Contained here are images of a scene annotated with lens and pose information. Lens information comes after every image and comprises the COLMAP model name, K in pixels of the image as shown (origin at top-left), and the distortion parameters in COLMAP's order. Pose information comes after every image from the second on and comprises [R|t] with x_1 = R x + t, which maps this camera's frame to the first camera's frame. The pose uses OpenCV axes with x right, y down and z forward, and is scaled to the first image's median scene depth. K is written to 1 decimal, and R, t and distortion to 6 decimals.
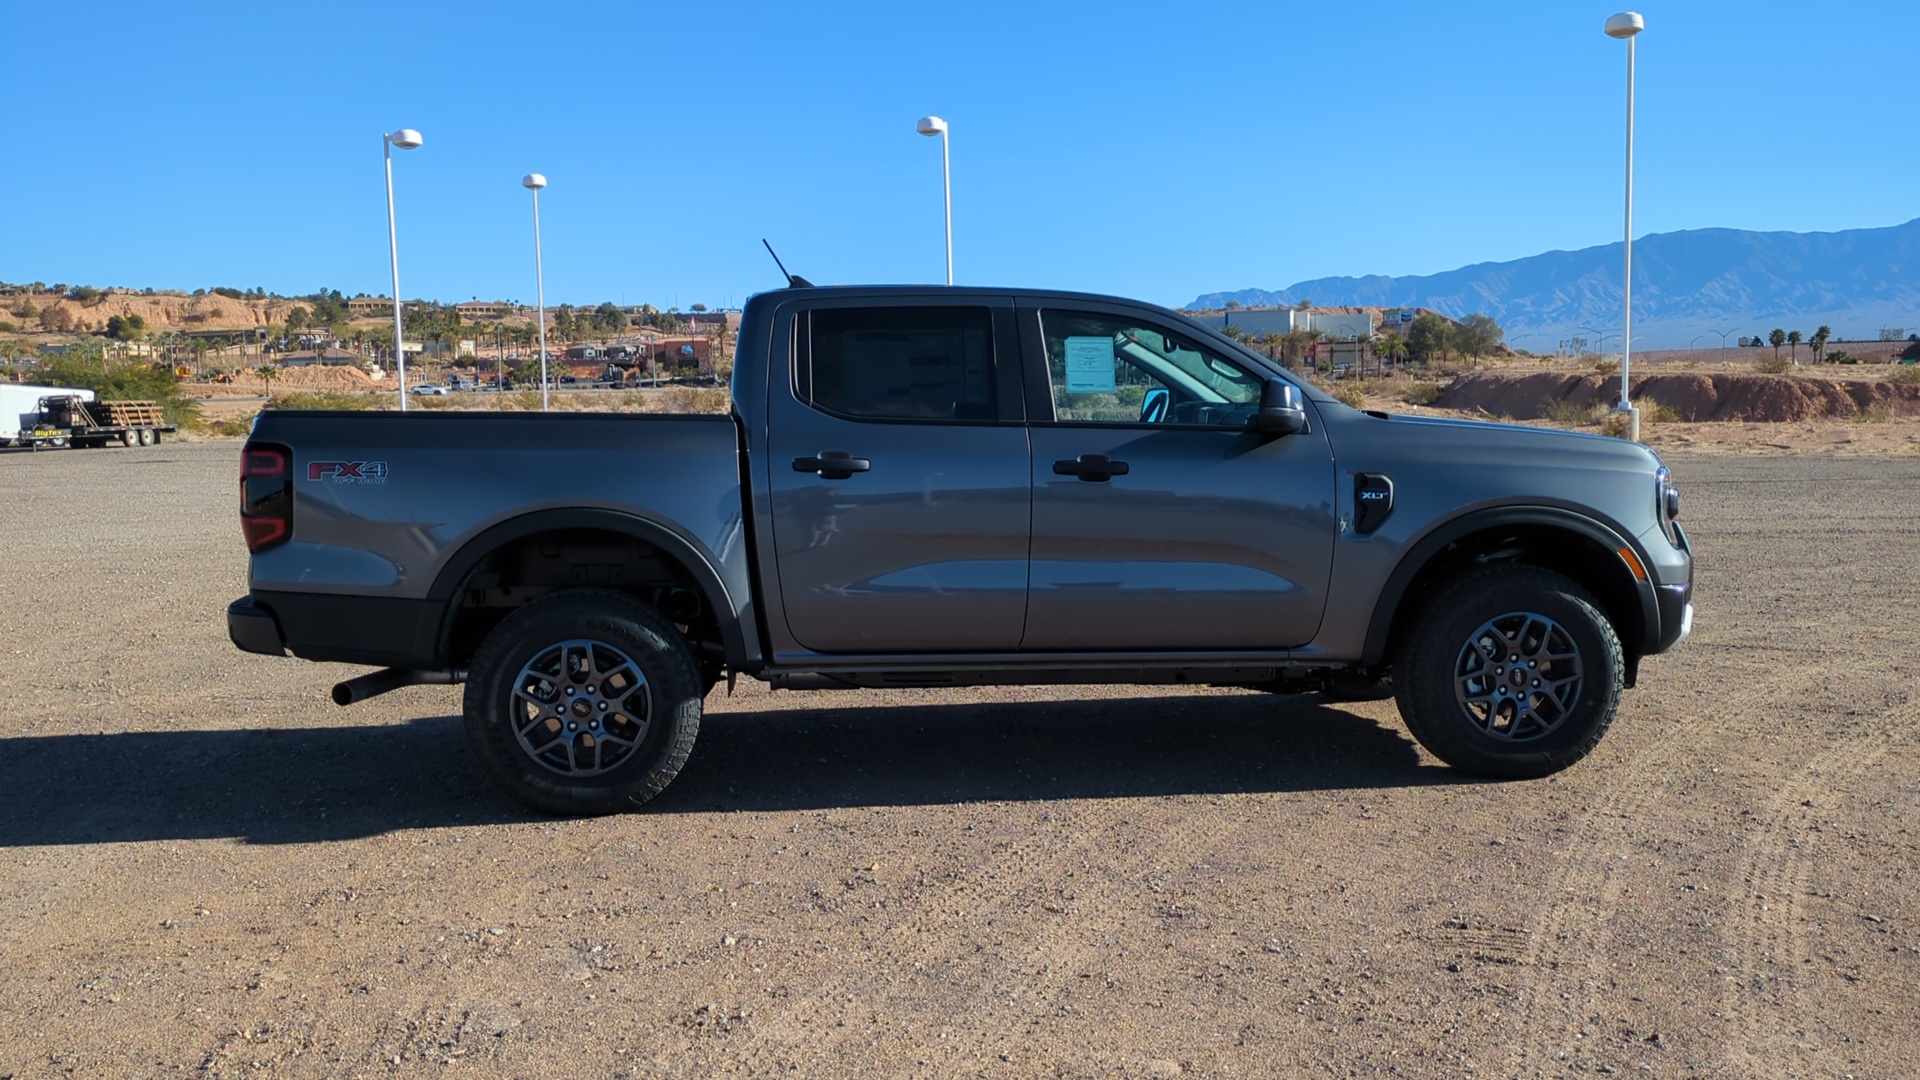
lens RADIAL K [[1645.5, 0, 967.7], [0, 1645.5, 539.7], [0, 0, 1]] dist [0.063992, -0.054660]
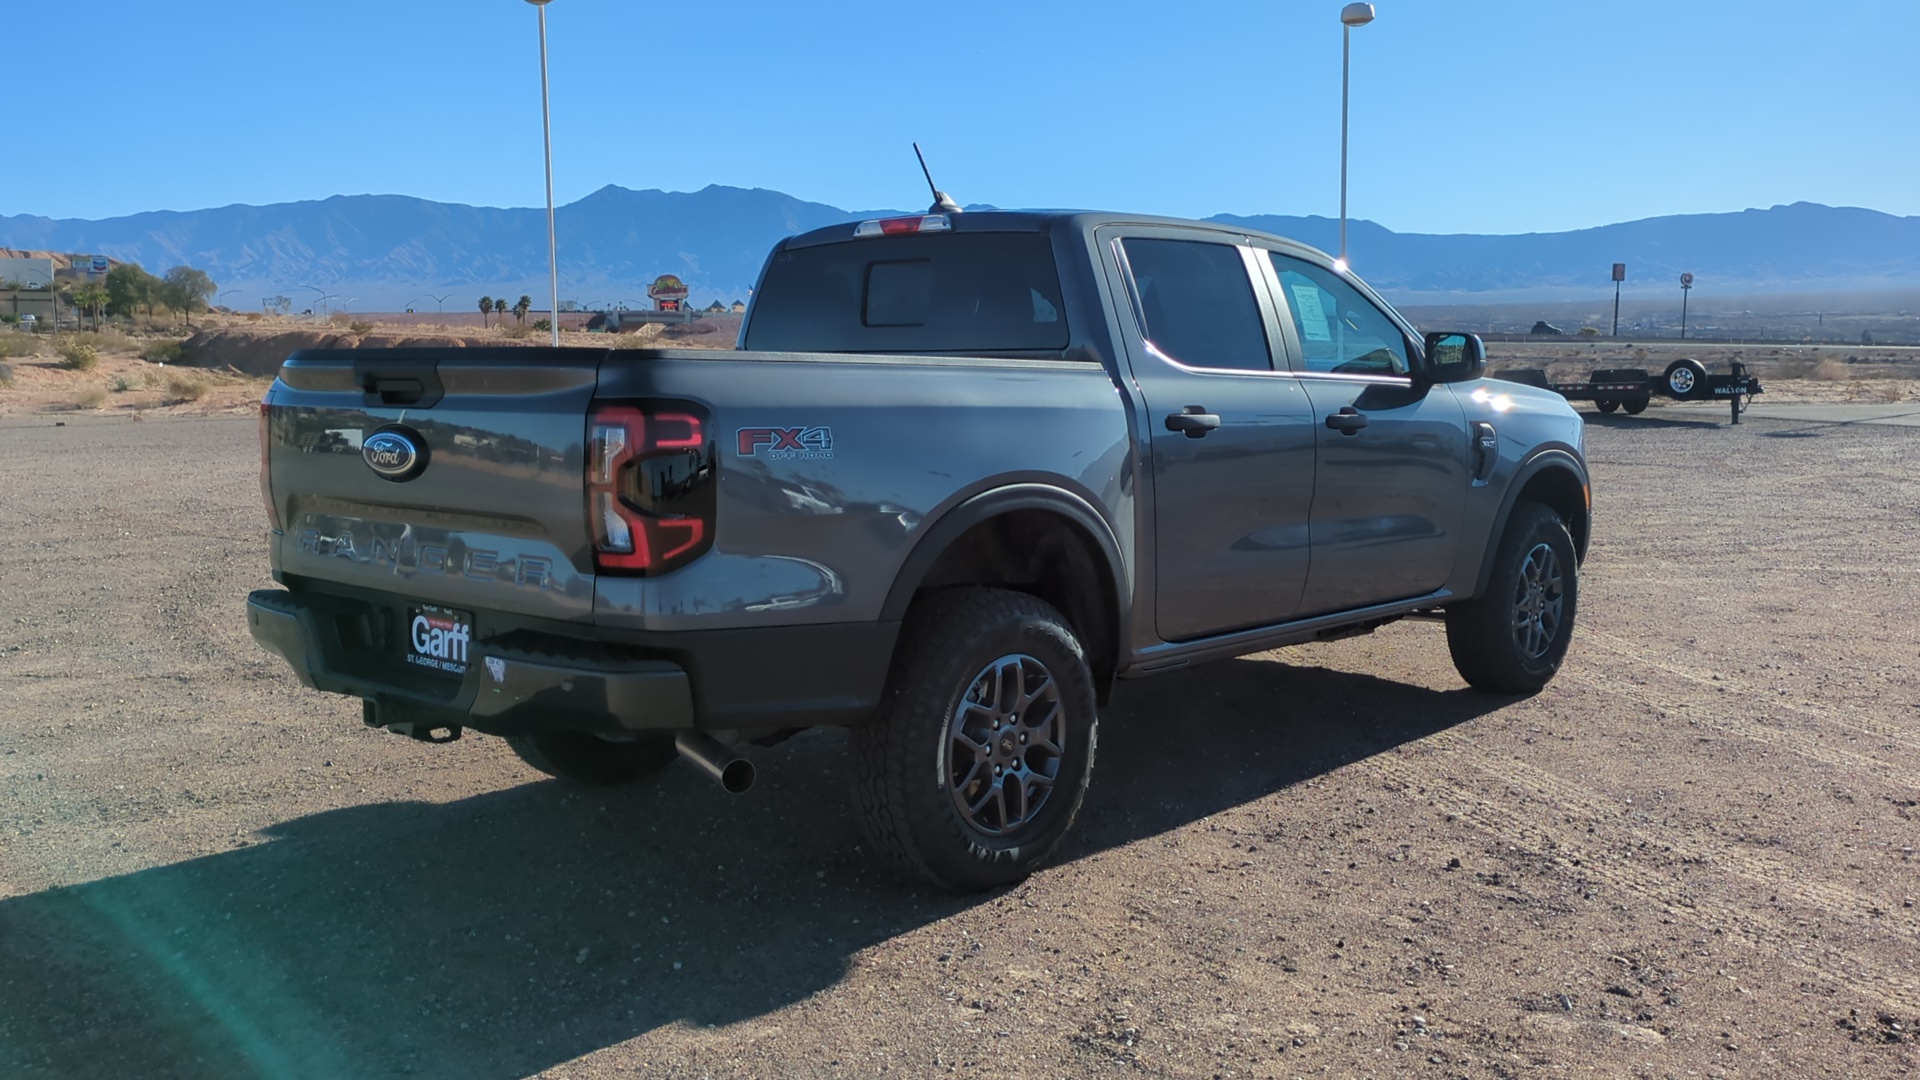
lens RADIAL K [[1645.5, 0, 971.4], [0, 1645.5, 545.2], [0, 0, 1]] dist [0.063992, -0.054660]
pose [[0.738172, -0.064716, 0.671501, -0.757345], [0.046745, 0.997902, 0.044786, -0.025399], [-0.672991, -0.001670, 0.739649, 0.449125]]
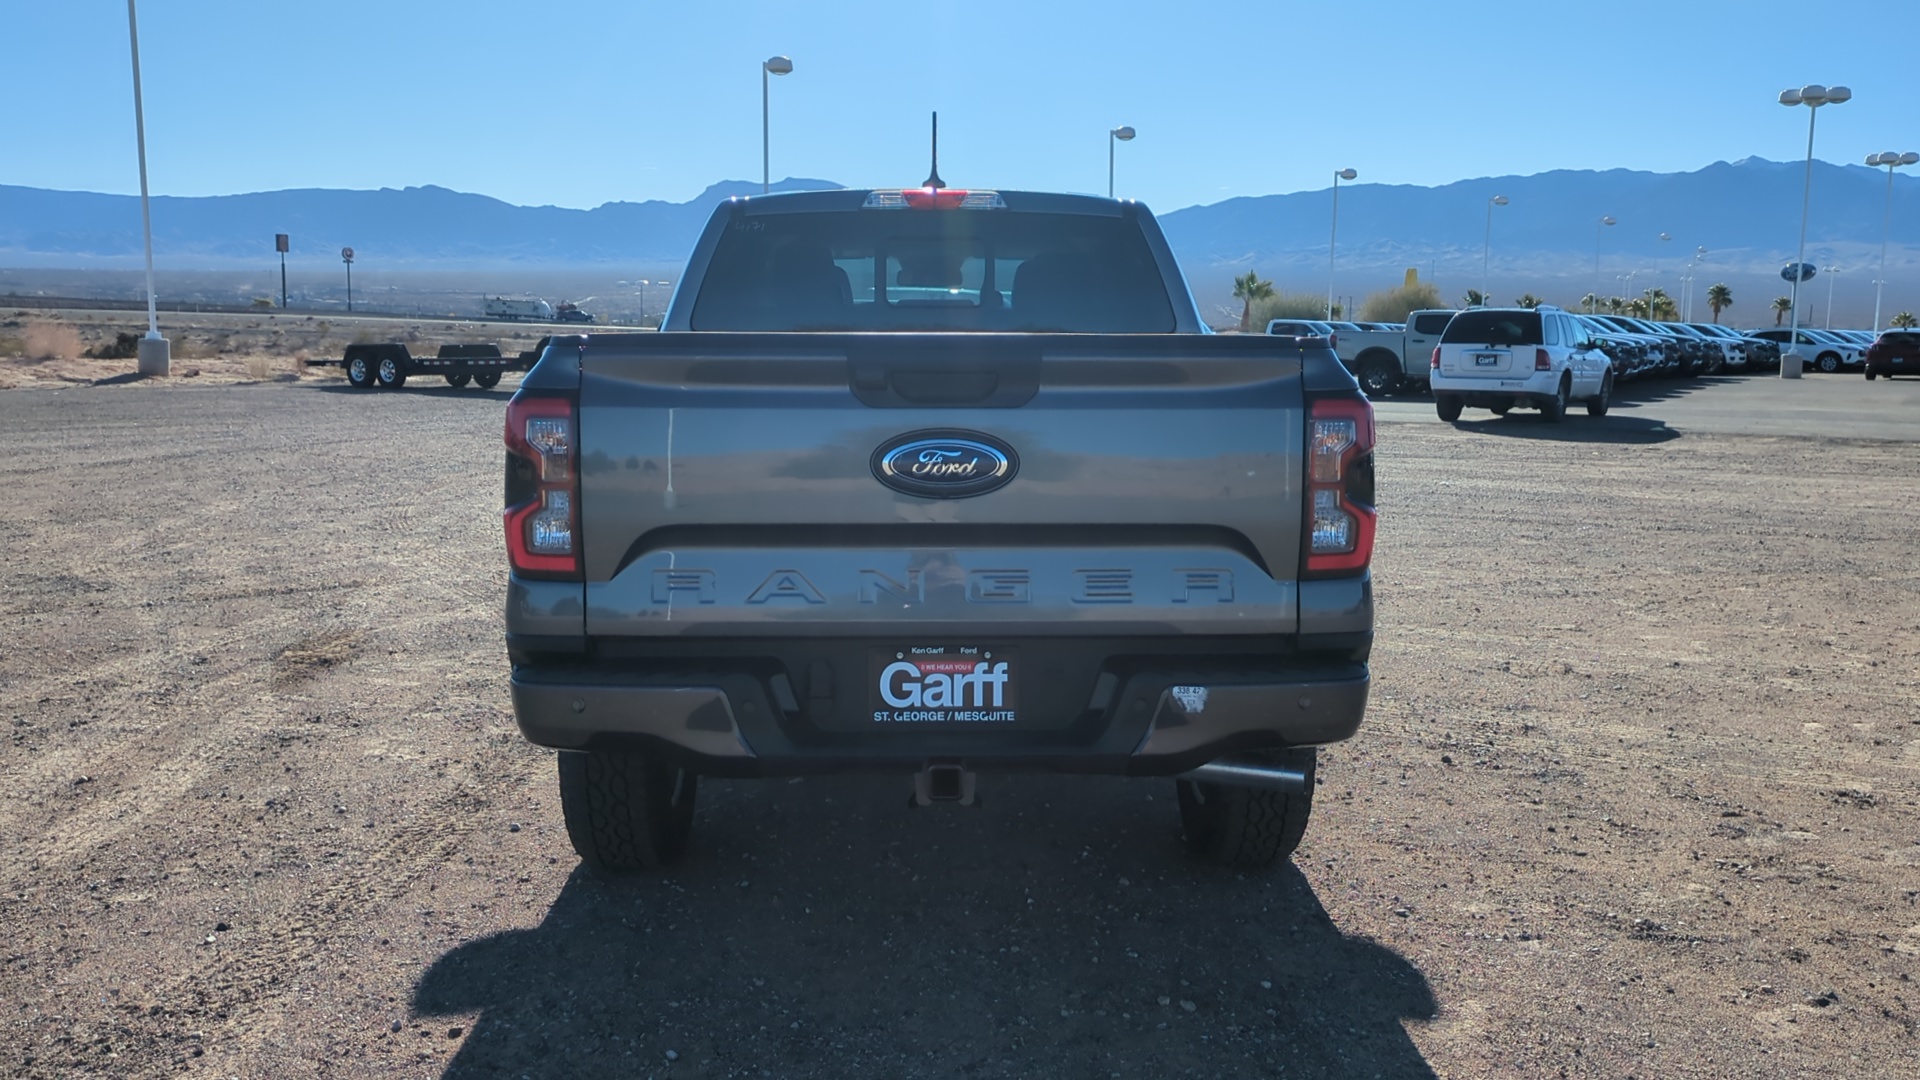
lens RADIAL K [[1645.5, 0, 969.8], [0, 1645.5, 548.5], [0, 0, 1]] dist [0.063992, -0.054660]
pose [[0.066589, -0.115609, 0.991060, -1.032236], [0.072961, 0.991170, 0.110720, -0.077929], [-0.995109, 0.064936, 0.074436, 1.089447]]
